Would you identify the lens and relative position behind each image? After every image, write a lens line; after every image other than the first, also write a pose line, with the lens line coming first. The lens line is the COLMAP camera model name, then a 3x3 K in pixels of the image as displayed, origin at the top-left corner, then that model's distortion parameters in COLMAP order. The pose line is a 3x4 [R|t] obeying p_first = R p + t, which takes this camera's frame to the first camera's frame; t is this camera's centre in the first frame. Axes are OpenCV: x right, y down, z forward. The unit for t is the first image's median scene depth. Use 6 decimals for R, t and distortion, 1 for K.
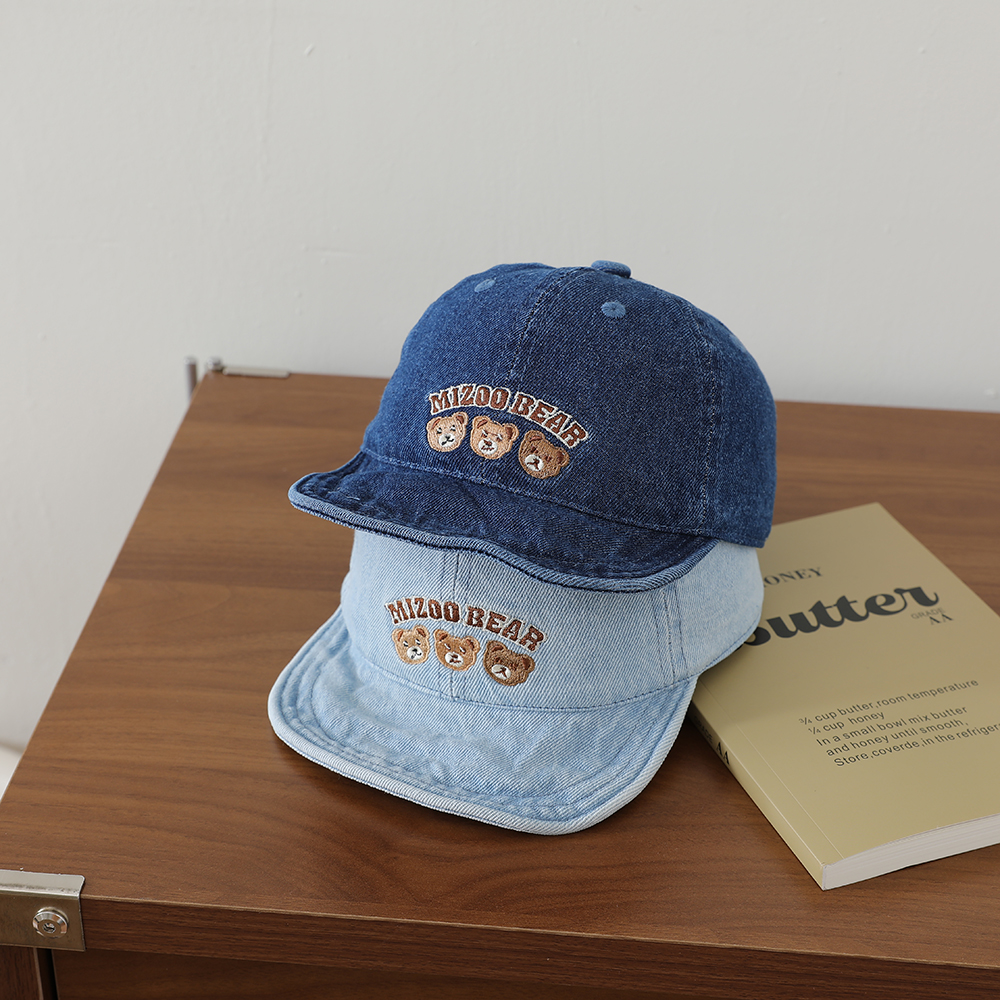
lens RADIAL K [[2005.2, 0, 500.0], [0, 2005.2, 500.0], [0, 0, 1]] dist [0.031455, 0.011055]
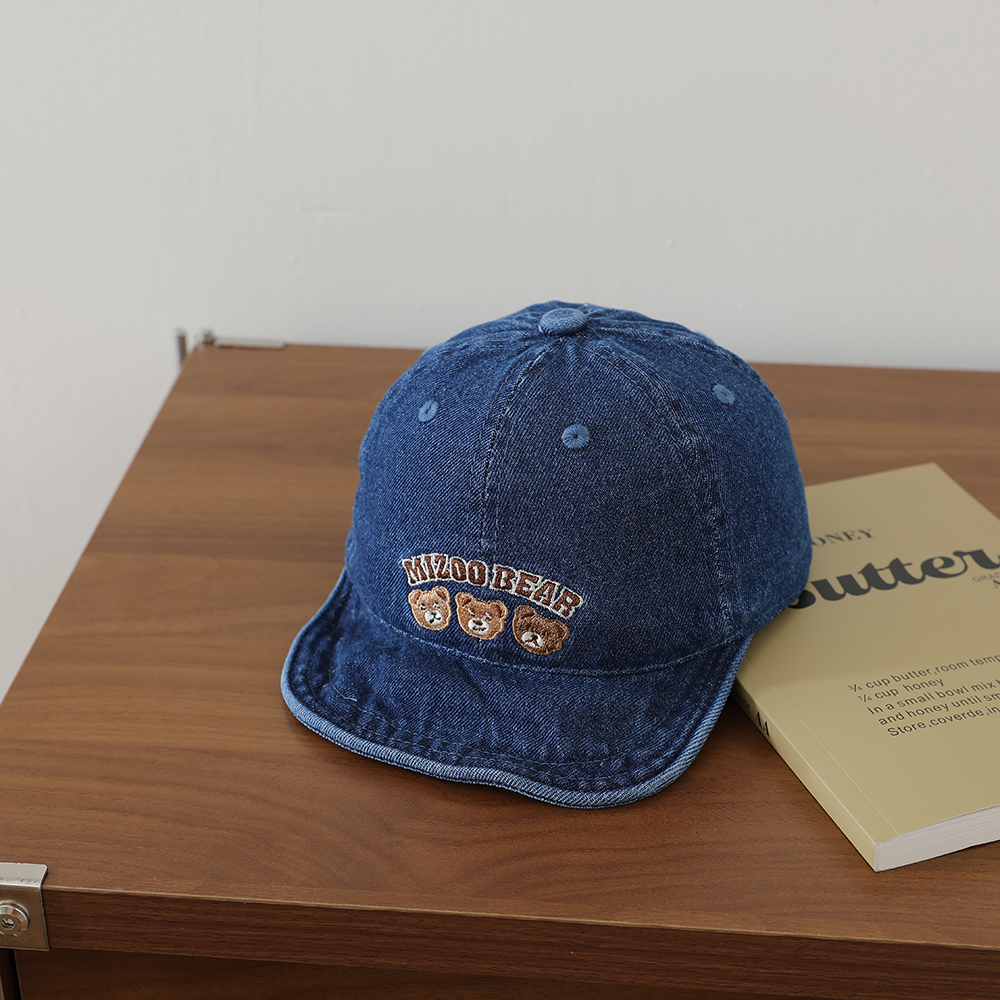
lens RADIAL K [[2005.2, 0, 500.0], [0, 2005.2, 500.0], [0, 0, 1]] dist [0.031455, 0.011055]
pose [[0.999866, -0.012863, -0.010169, 0.003770], [0.012561, 0.999496, -0.029150, 0.053655], [0.010539, 0.029018, 0.999523, 0.109813]]
